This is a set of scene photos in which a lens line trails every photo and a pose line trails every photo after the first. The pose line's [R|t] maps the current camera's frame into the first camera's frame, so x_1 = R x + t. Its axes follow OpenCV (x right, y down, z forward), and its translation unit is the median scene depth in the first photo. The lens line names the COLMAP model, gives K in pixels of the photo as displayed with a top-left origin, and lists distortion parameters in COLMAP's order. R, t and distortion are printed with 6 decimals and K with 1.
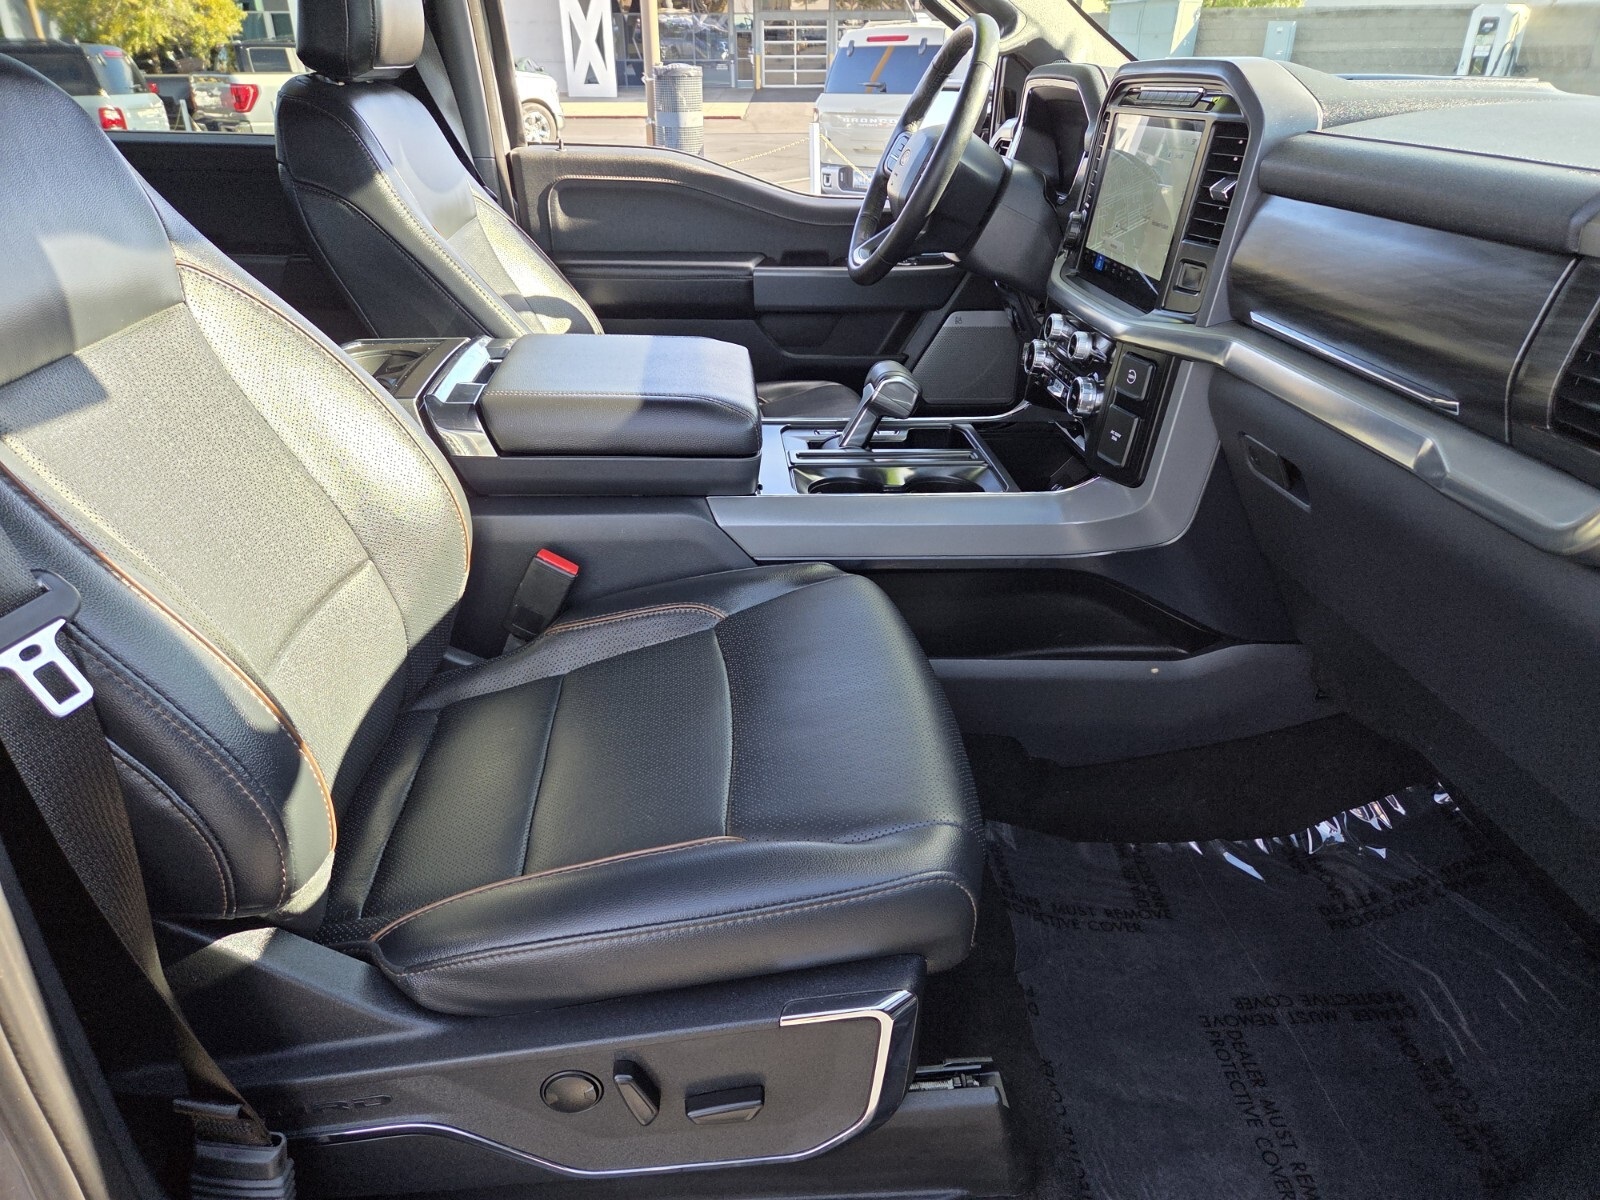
lens RADIAL K [[1071.7, 0, 801.8], [0, 1071.7, 636.9], [0, 0, 1]] dist [0.073116, -0.060021]
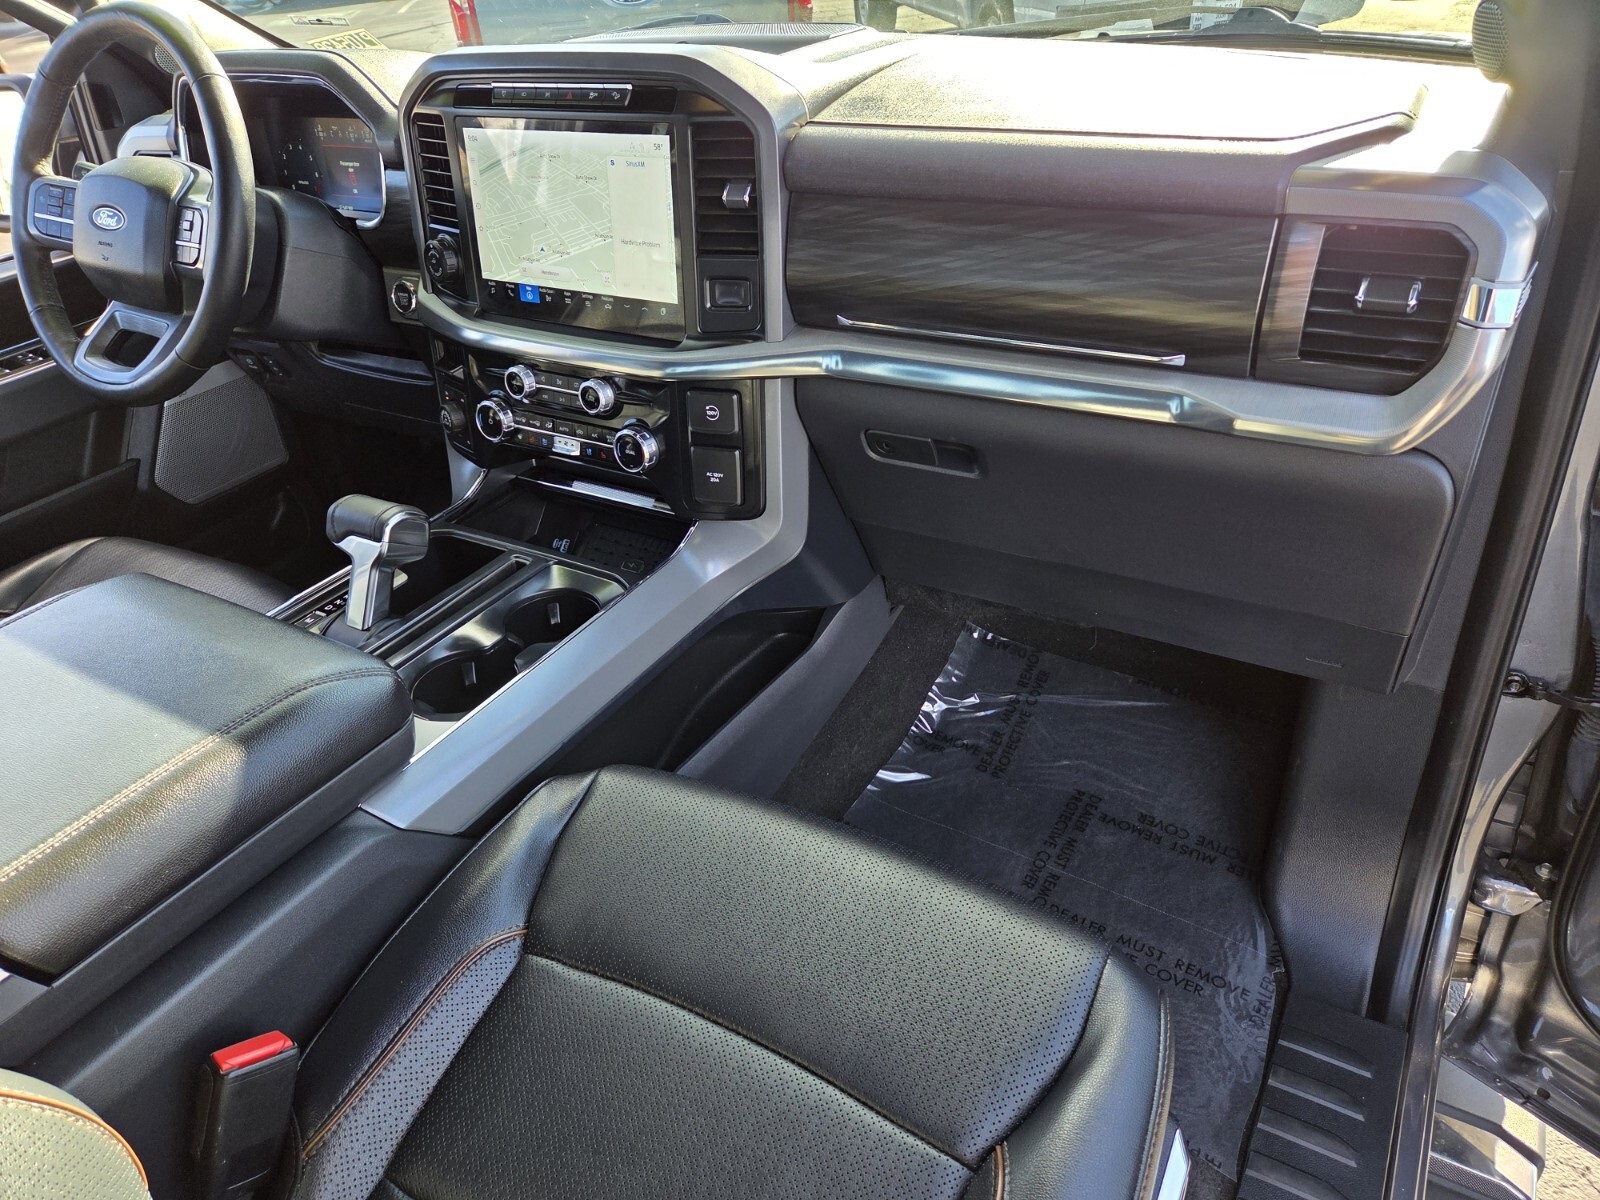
lens RADIAL K [[1071.7, 0, 801.8], [0, 1071.7, 636.9], [0, 0, 1]] dist [0.073116, -0.060021]
pose [[0.576733, -0.505460, 0.641786, -0.318245], [0.445655, 0.853077, 0.271387, -0.286617], [-0.684668, 0.129497, 0.717259, 0.322516]]
